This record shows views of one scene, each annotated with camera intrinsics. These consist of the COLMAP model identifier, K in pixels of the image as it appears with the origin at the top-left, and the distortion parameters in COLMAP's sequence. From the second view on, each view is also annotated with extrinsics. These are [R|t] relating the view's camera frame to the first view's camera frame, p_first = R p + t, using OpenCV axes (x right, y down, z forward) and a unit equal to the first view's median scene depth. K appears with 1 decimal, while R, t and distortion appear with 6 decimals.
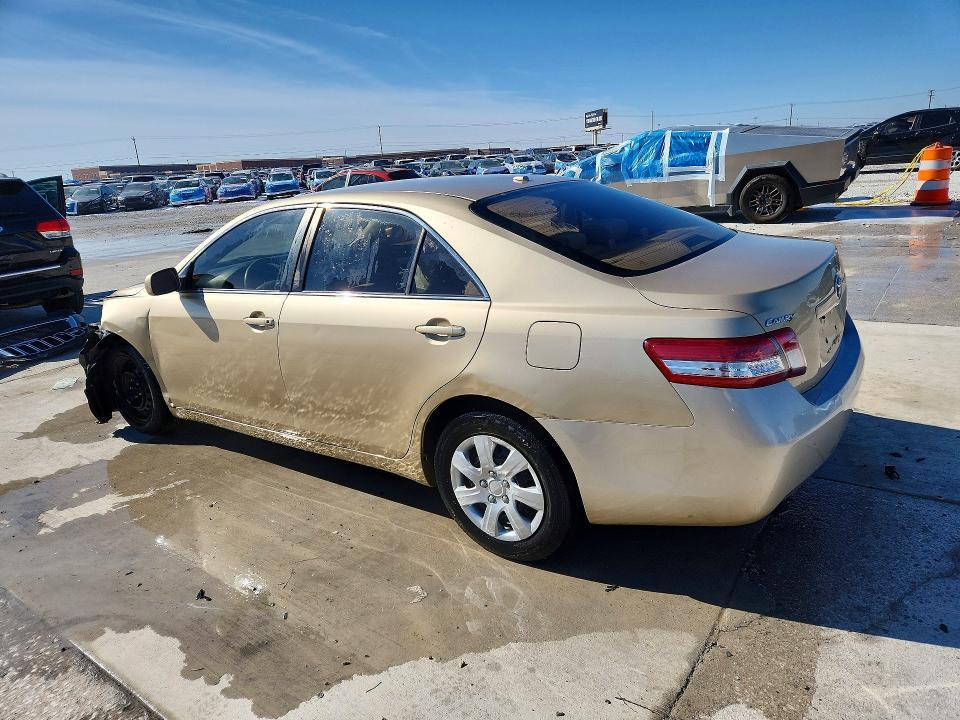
lens RADIAL K [[650.4, 0, 471.8], [0, 650.4, 359.1], [0, 0, 1]] dist [0.082116, -0.083442]
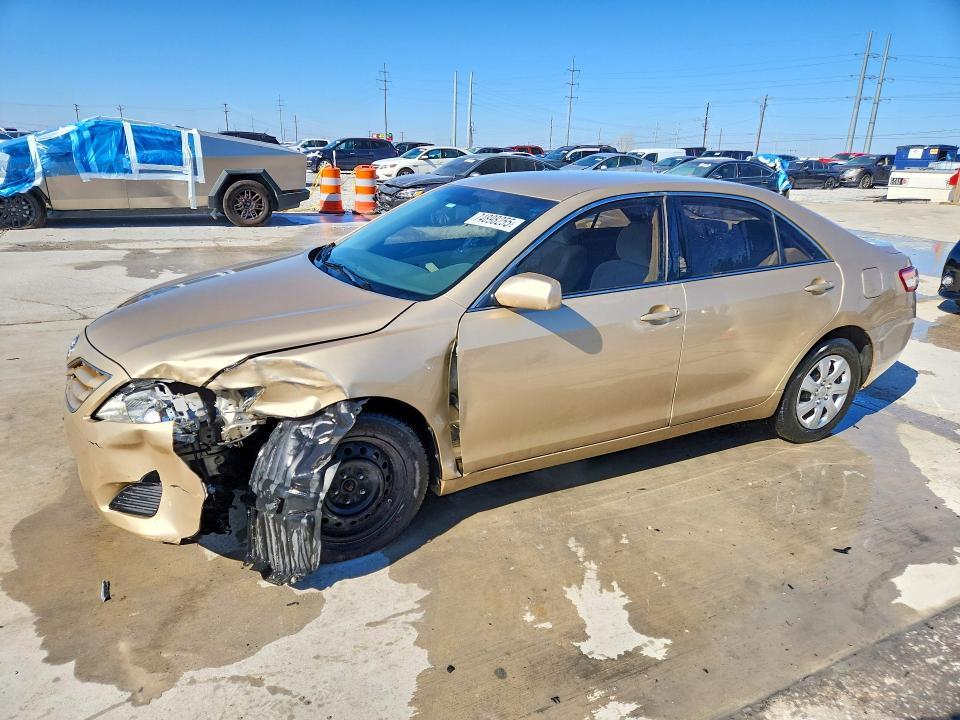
lens RADIAL K [[650.4, 0, 471.8], [0, 650.4, 359.1], [0, 0, 1]] dist [0.082116, -0.083442]
pose [[0.429291, -0.181543, 0.884732, -0.366182], [0.193007, 0.975401, 0.106497, -0.041906], [-0.882302, 0.125042, 0.453770, 0.233913]]
